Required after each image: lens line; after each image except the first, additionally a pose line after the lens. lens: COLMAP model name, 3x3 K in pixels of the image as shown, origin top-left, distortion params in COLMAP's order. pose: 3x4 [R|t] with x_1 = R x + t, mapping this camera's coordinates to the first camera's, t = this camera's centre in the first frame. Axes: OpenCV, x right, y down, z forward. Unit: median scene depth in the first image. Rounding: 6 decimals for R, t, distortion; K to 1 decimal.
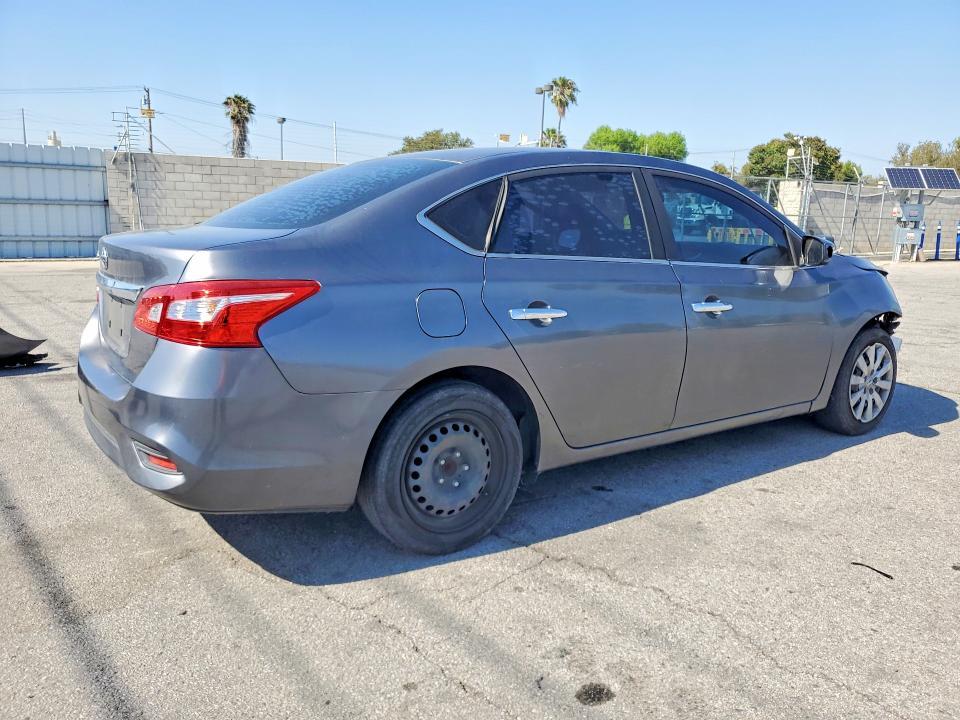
lens RADIAL K [[800.8, 0, 480.0], [0, 800.8, 360.0], [0, 0, 1]] dist [0.067412, 0.003091]
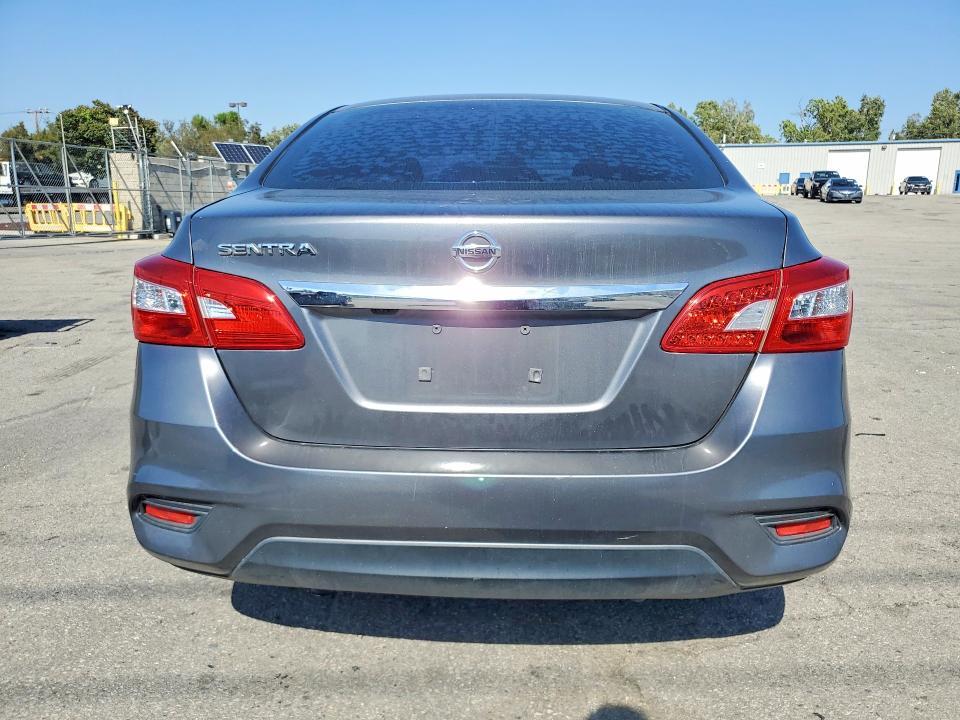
lens RADIAL K [[800.8, 0, 480.0], [0, 800.8, 360.0], [0, 0, 1]] dist [0.067412, 0.003091]
pose [[0.562597, -0.197420, 0.802814, -0.190924], [0.170154, 0.977930, 0.121242, -0.029960], [-0.809031, 0.068391, 0.583773, 0.131294]]
